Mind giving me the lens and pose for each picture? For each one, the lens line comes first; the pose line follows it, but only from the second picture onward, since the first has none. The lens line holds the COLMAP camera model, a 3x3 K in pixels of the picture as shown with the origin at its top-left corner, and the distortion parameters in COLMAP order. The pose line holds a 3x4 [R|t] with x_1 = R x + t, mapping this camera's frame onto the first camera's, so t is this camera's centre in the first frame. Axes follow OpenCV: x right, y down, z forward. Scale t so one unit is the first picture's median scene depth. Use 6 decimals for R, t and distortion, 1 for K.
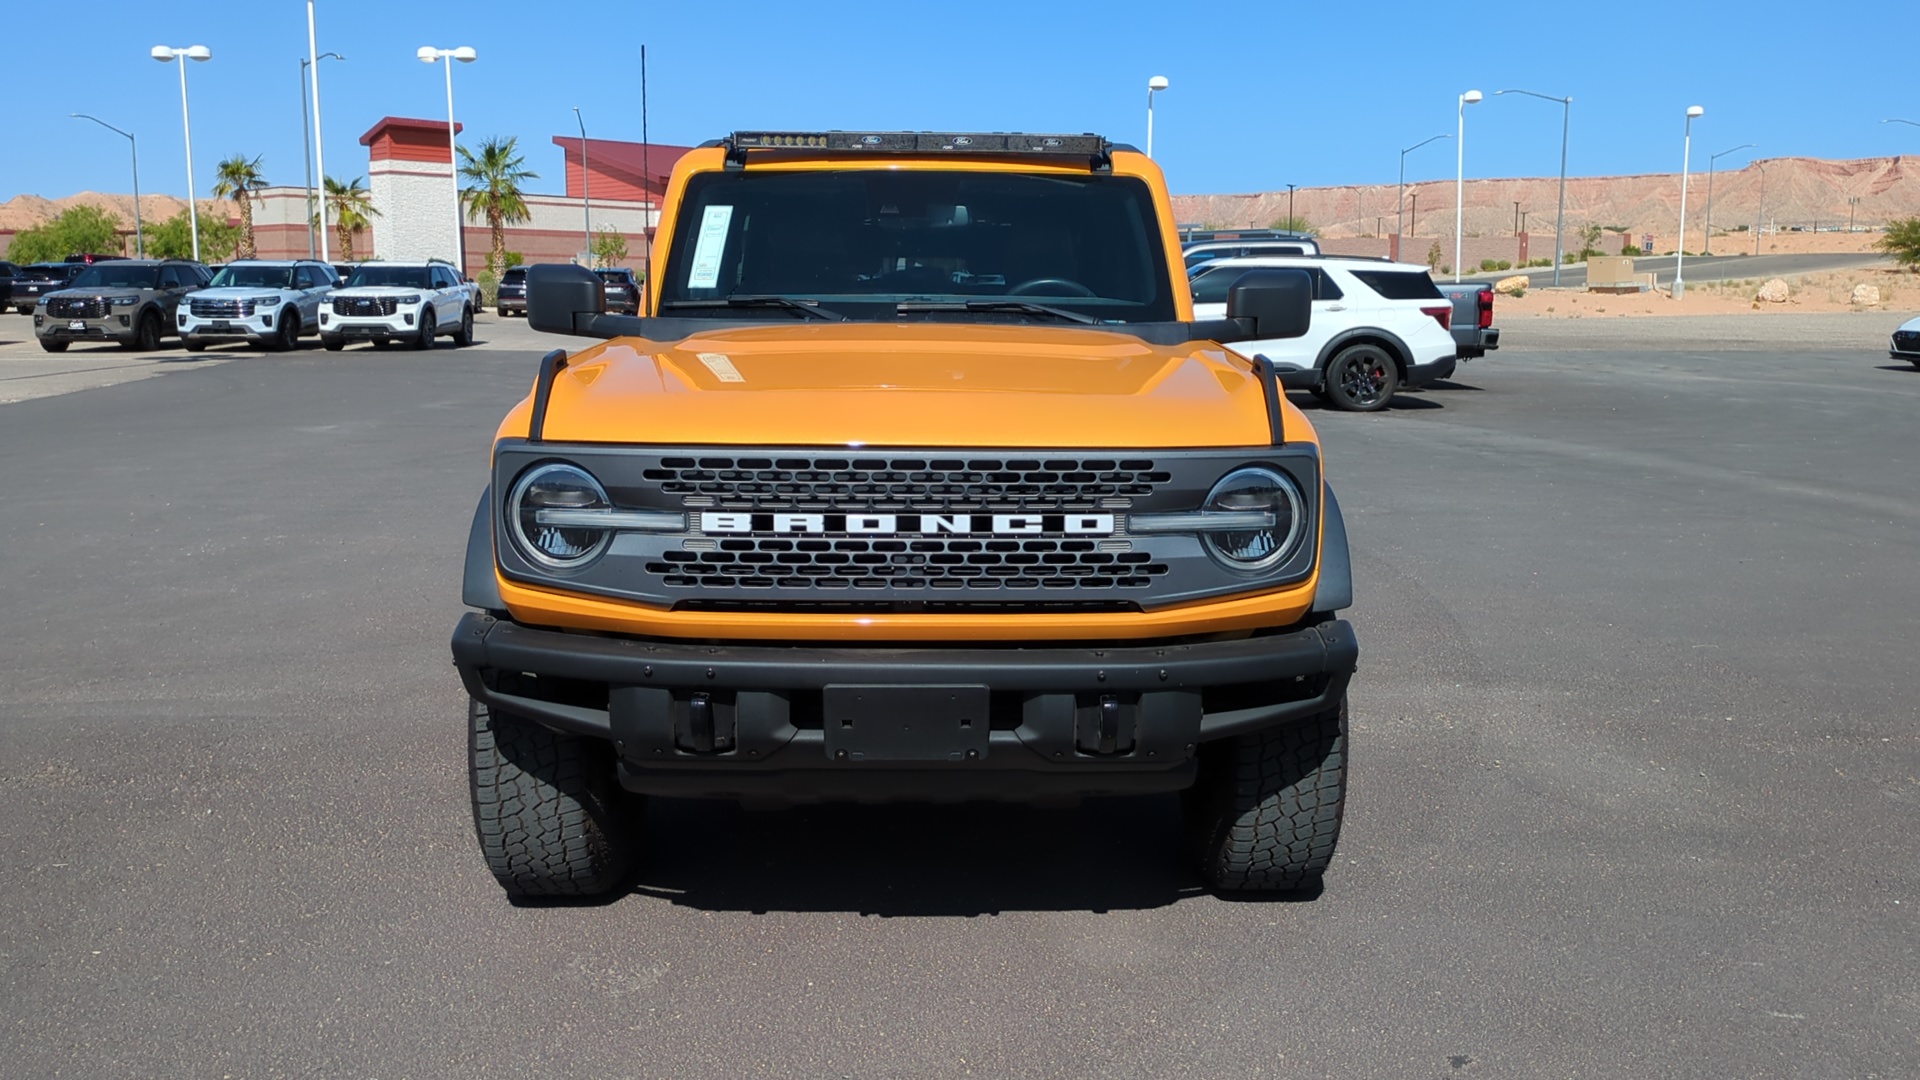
lens RADIAL K [[1657.1, 0, 960.0], [0, 1657.1, 540.0], [0, 0, 1]] dist [0.033616, -0.006477]
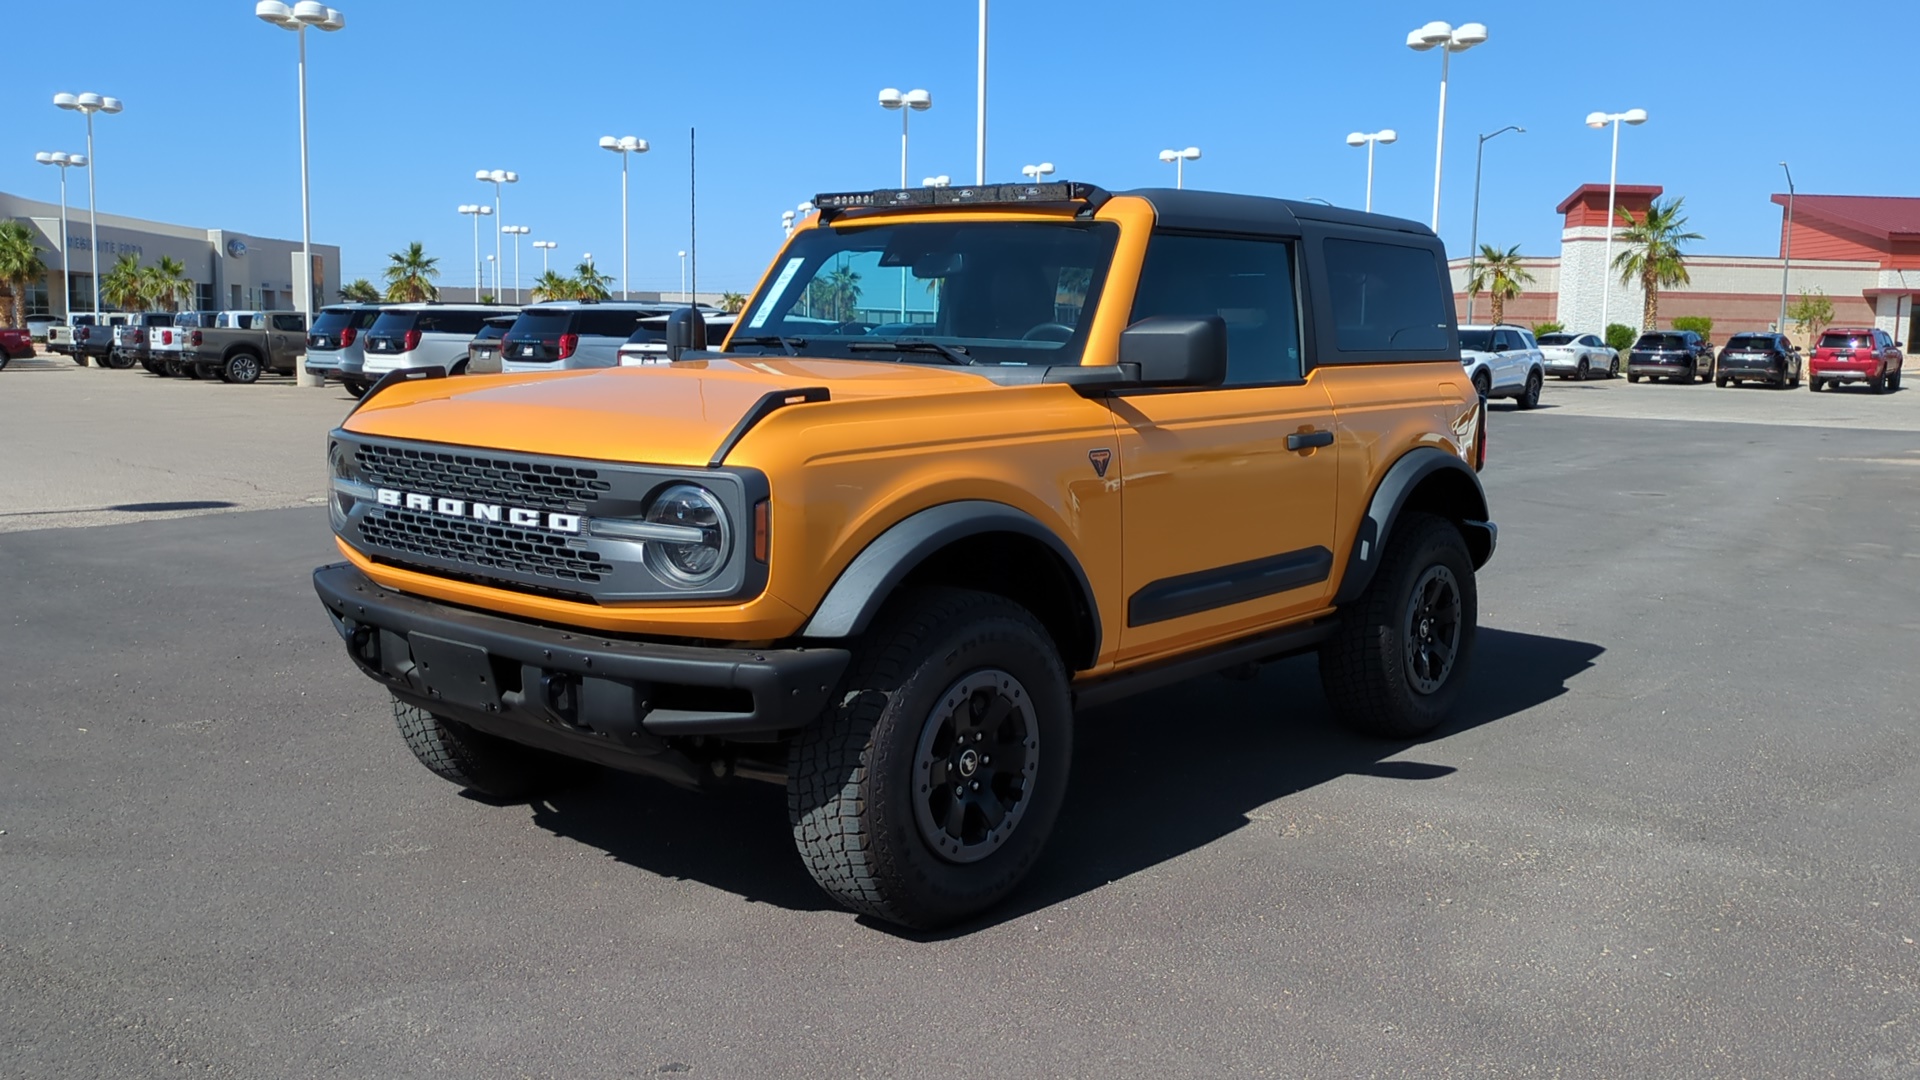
lens RADIAL K [[1658.6, 0, 984.6], [0, 1658.6, 544.5], [0, 0, 1]] dist [0.030781, -0.005682]
pose [[0.753687, 0.091113, -0.650887, 0.789877], [-0.115108, 0.993336, 0.005762, -0.026167], [0.647075, 0.070580, 0.759153, 0.235665]]
